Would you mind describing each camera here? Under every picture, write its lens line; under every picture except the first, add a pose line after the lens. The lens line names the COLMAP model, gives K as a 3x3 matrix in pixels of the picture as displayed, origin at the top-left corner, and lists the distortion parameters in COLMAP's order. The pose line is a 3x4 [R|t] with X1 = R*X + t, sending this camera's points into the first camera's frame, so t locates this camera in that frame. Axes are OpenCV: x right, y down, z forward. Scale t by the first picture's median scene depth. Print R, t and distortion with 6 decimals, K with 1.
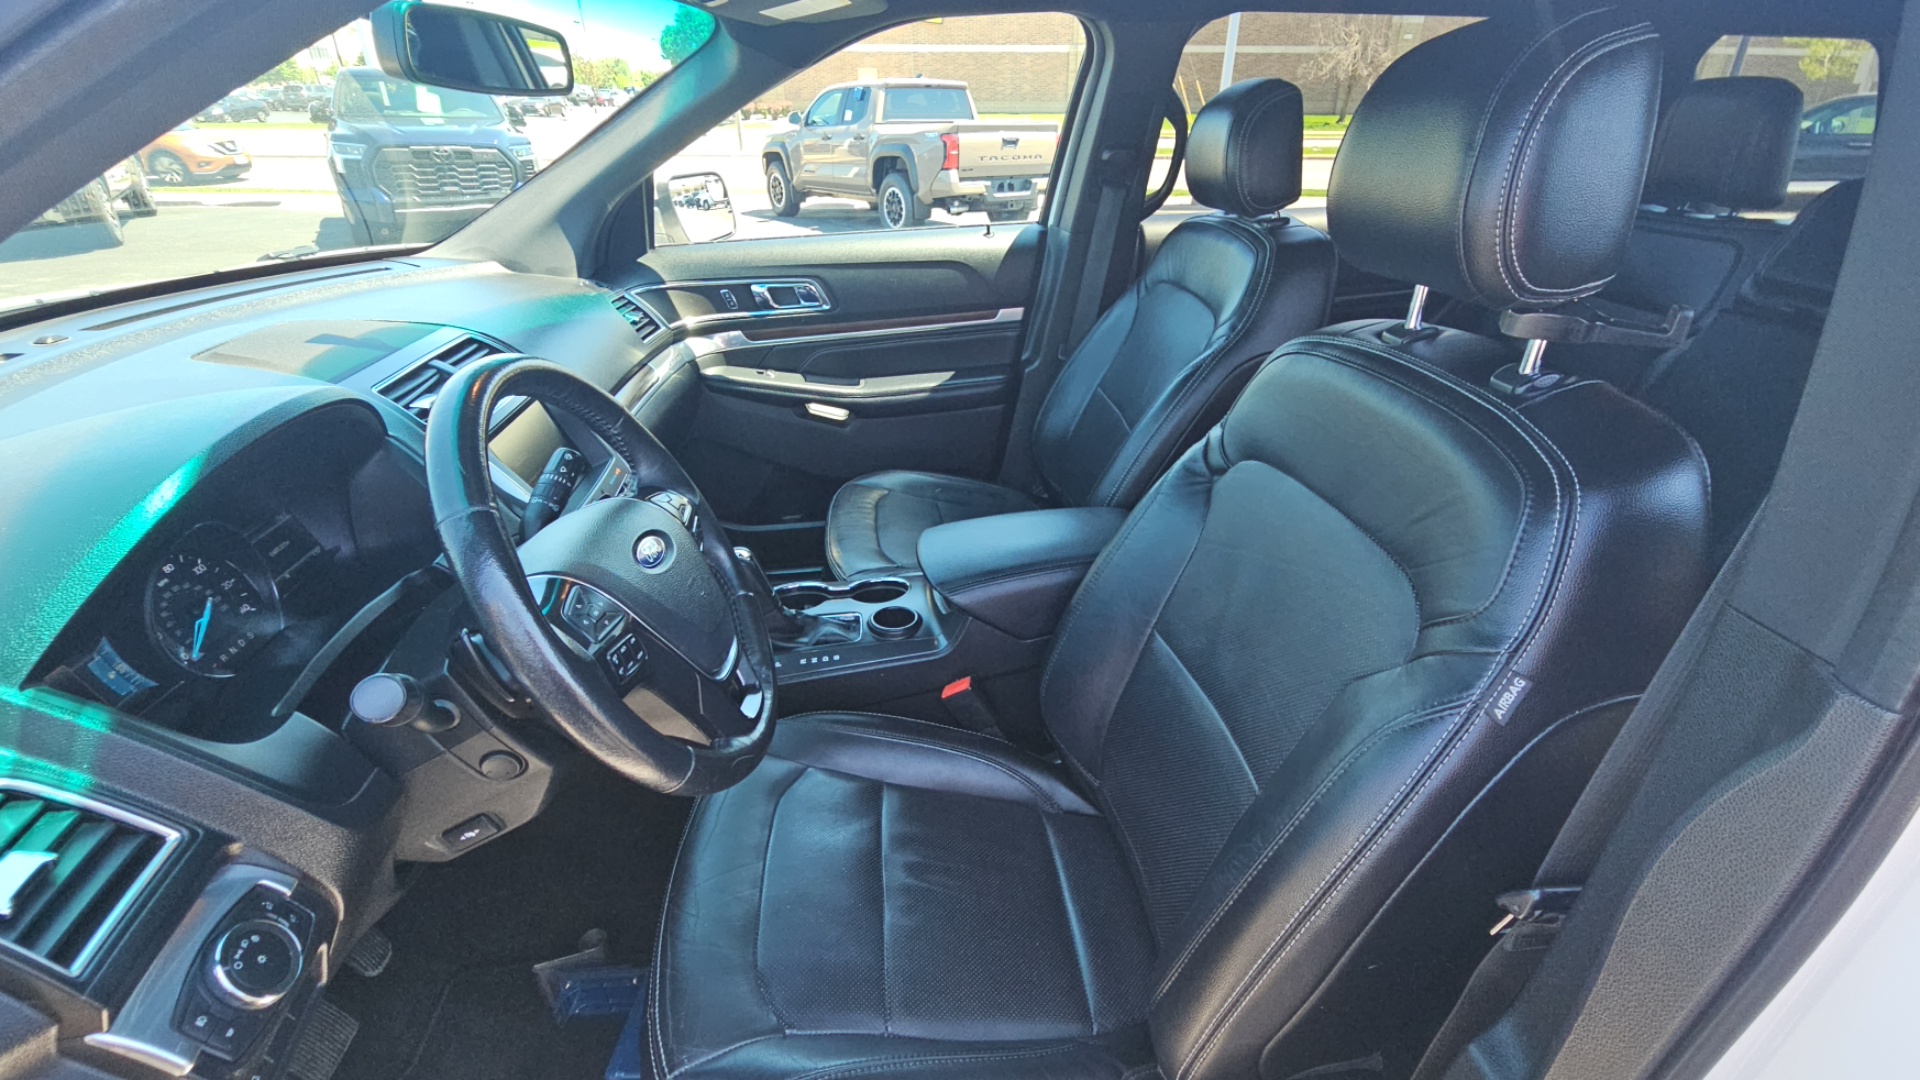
lens RADIAL K [[860.4, 0, 981.7], [0, 860.4, 542.2], [0, 0, 1]] dist [0.005705, -0.006495]
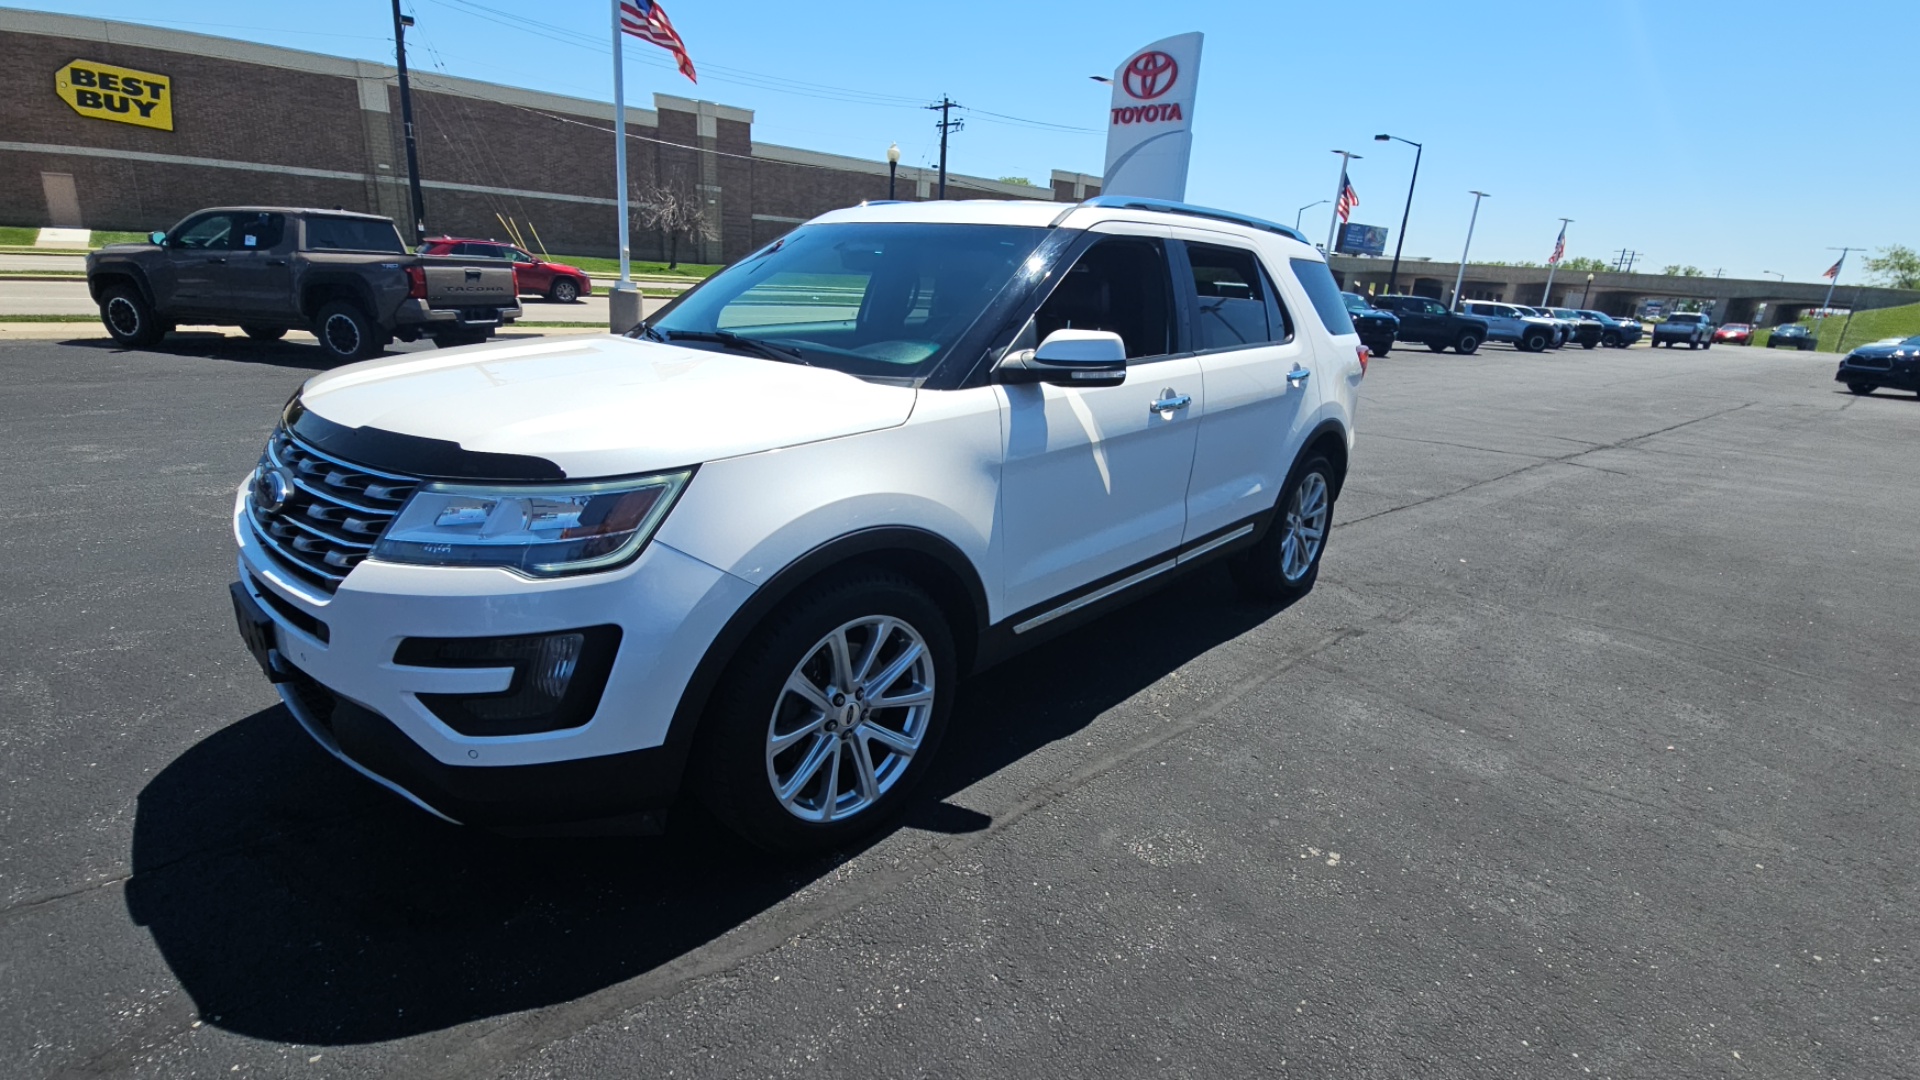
lens RADIAL K [[852.8, 0, 984.4], [0, 852.8, 535.5], [0, 0, 1]] dist [0.012159, -0.009778]
pose [[0.749457, -0.151770, 0.644422, -1.286462], [0.245445, 0.967701, -0.057544, 0.395262], [-0.614874, 0.201297, 0.762502, -0.834860]]
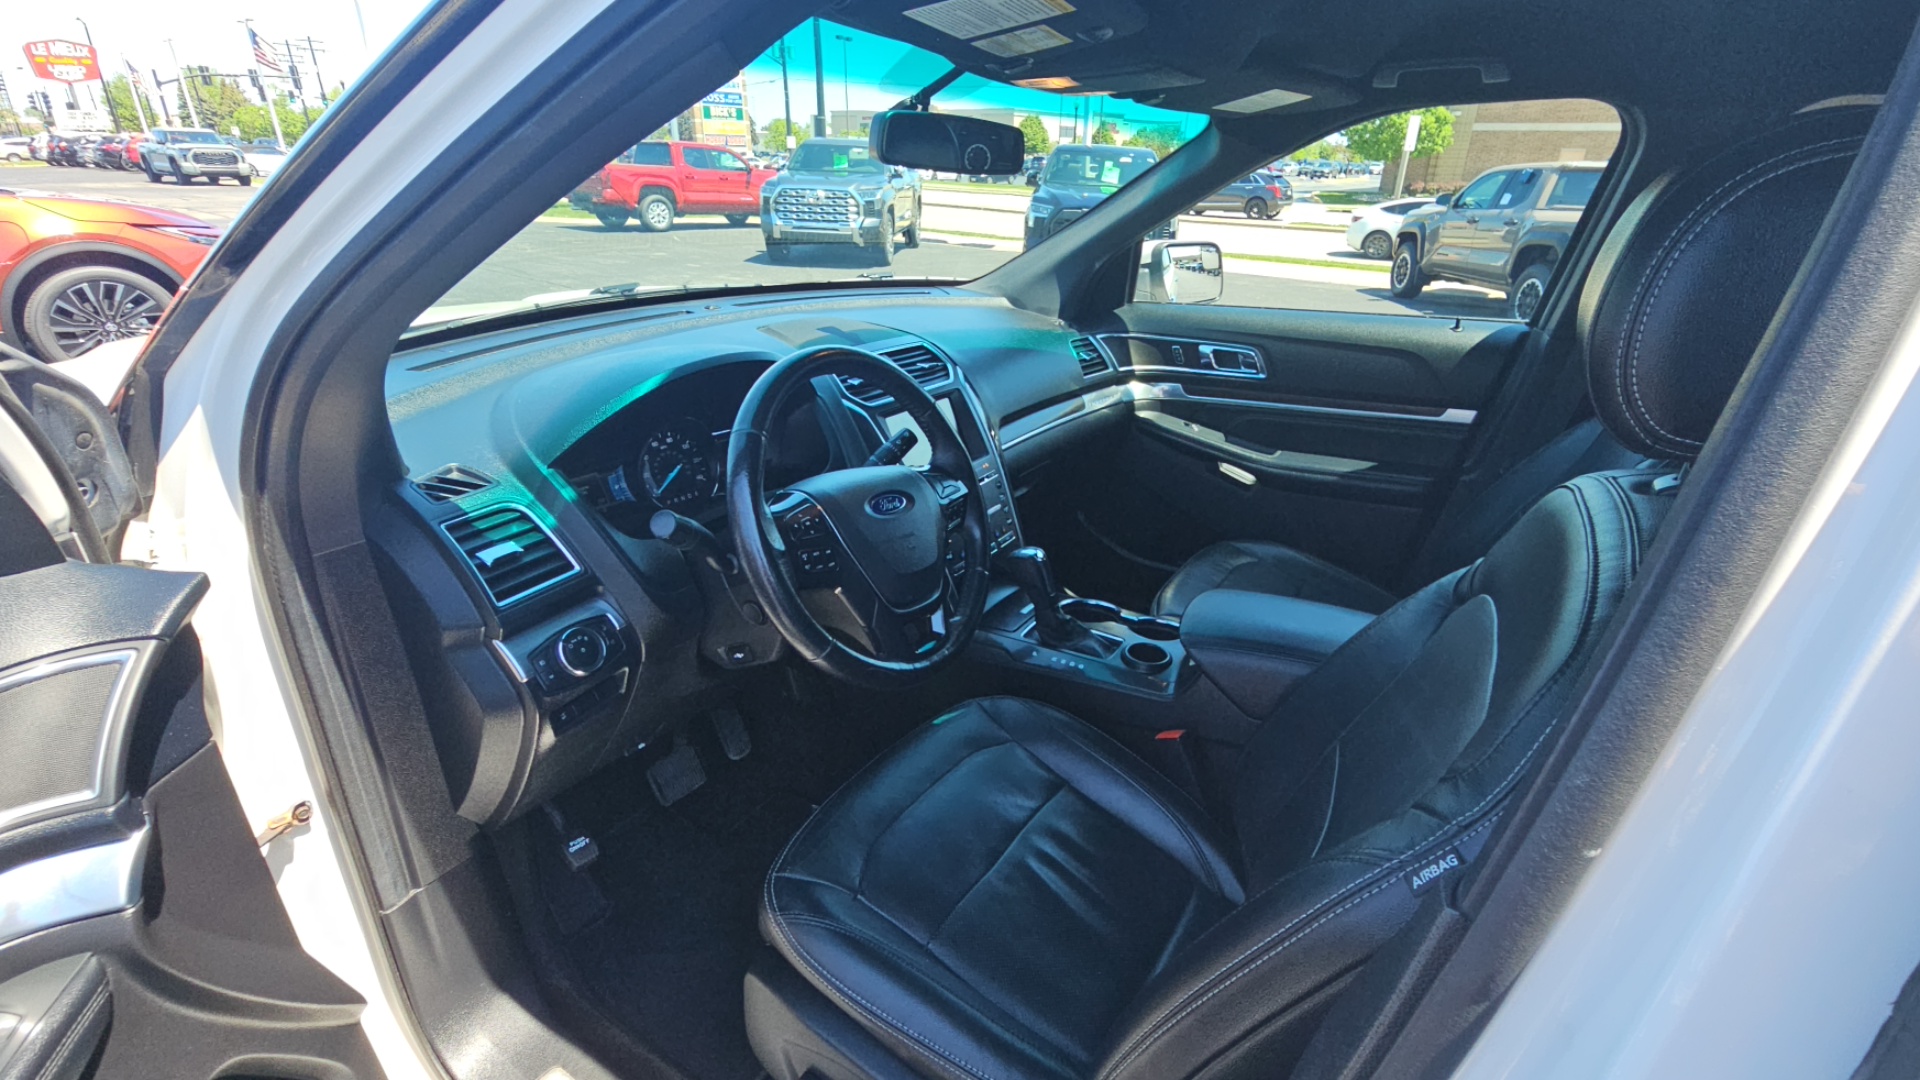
lens RADIAL K [[860.8, 0, 982.7], [0, 860.8, 542.2], [0, 0, 1]] dist [0.002640, -0.001994]
pose [[0.777405, 0.269094, -0.568533, 0.197399], [-0.309530, 0.950516, 0.026646, -0.005463], [0.547570, 0.155264, 0.822229, -0.006736]]
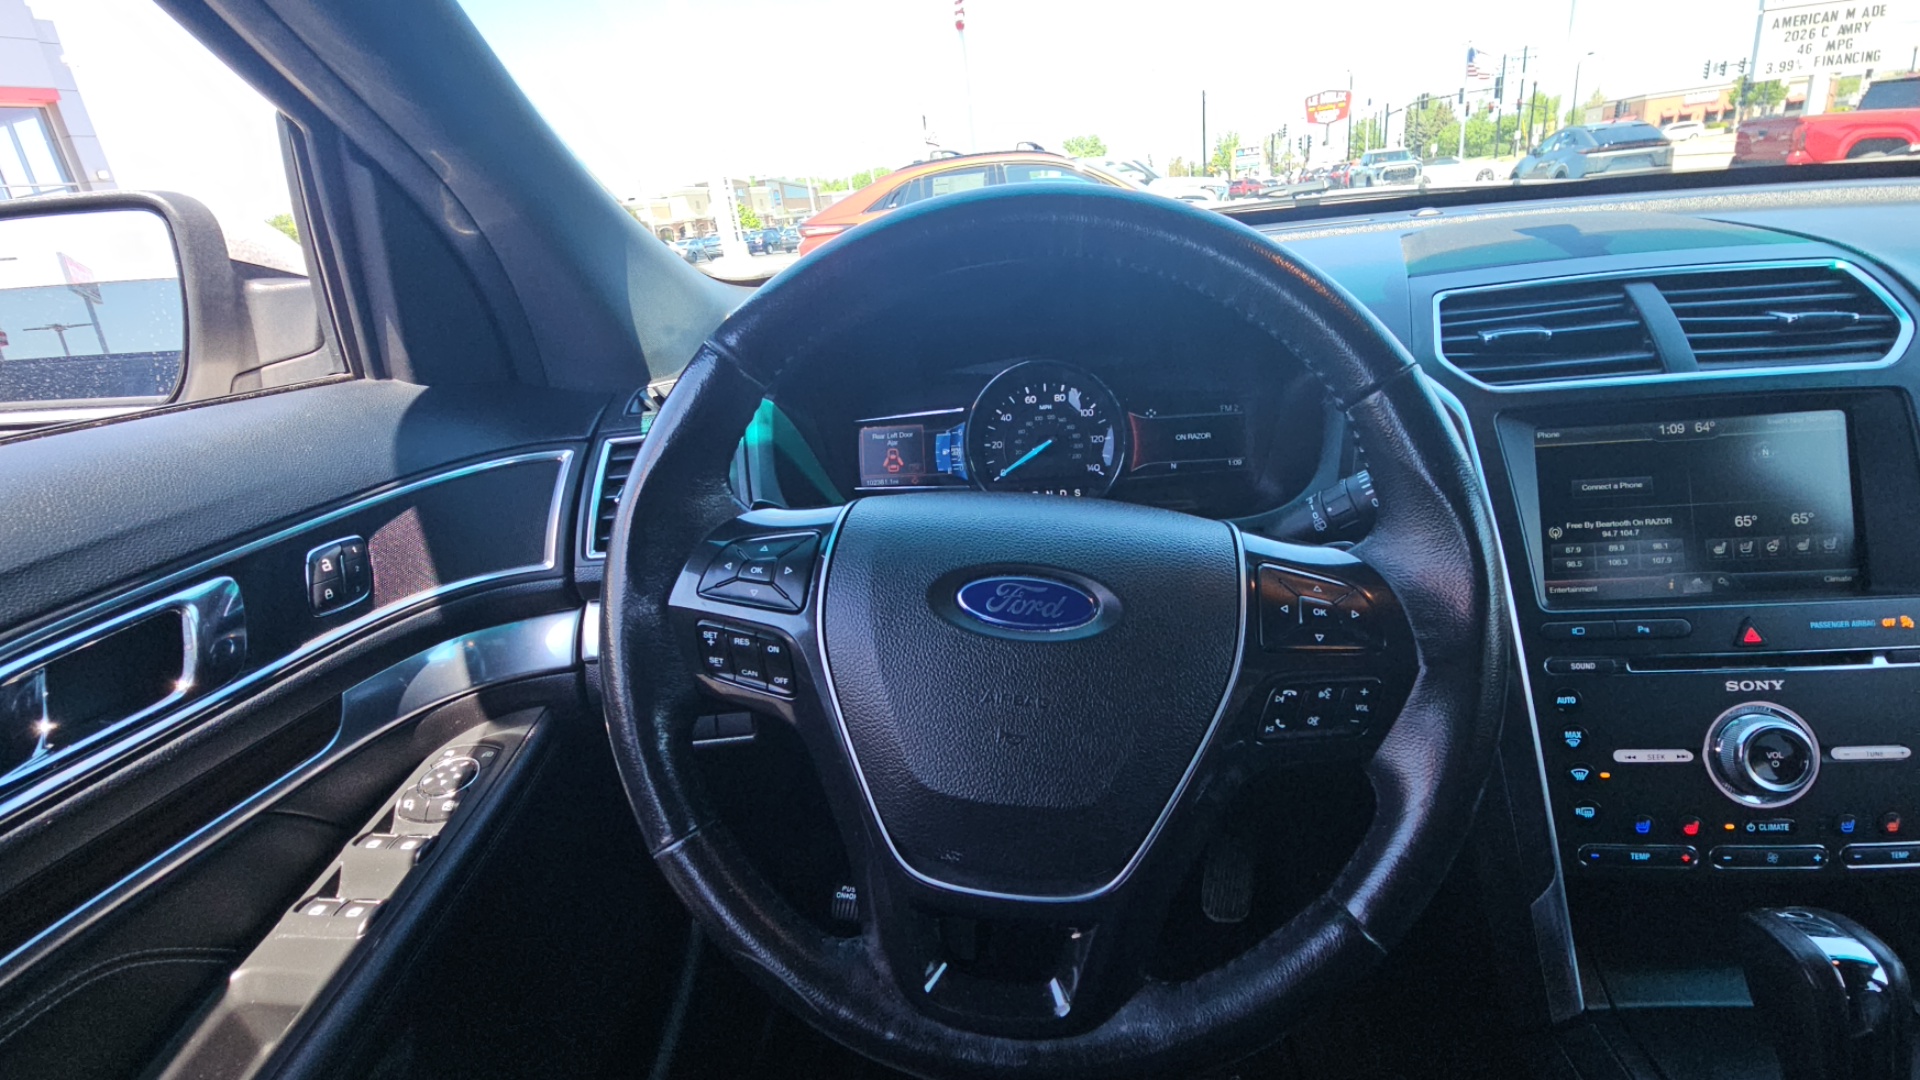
lens RADIAL K [[860.8, 0, 982.7], [0, 860.8, 542.2], [0, 0, 1]] dist [0.002640, -0.001994]
pose [[-0.223385, 0.371019, -0.901357, 0.023390], [-0.353223, 0.831058, 0.429623, -0.085669], [0.908478, 0.414351, -0.054594, 0.380418]]
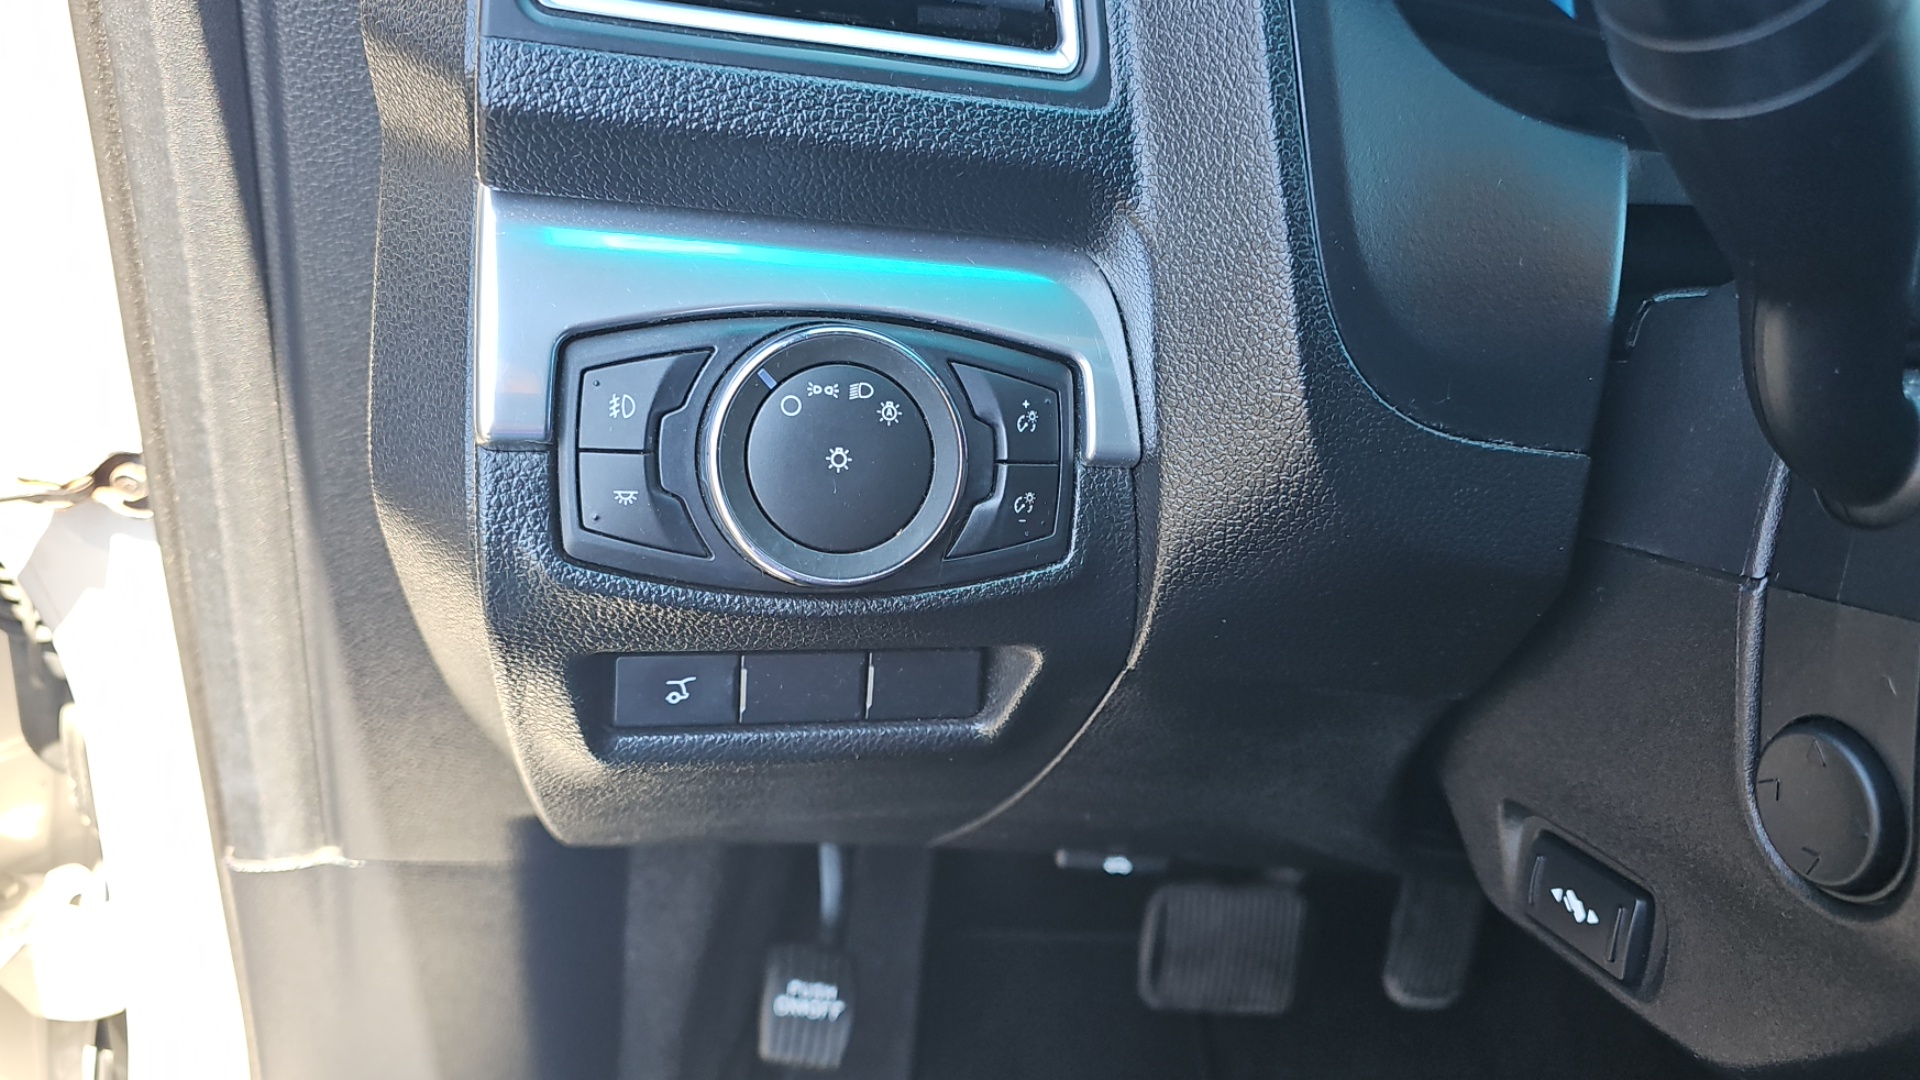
lens RADIAL K [[1443.0, 0, 960.0], [0, 1443.0, 540.0], [0, 0, 1]] dist [0.002361, 0.000675]
pose [[-0.013076, 0.565845, -0.824408, -0.103879], [-0.600083, 0.655059, 0.459128, 0.063455], [0.799831, 0.500717, 0.330989, 0.238106]]
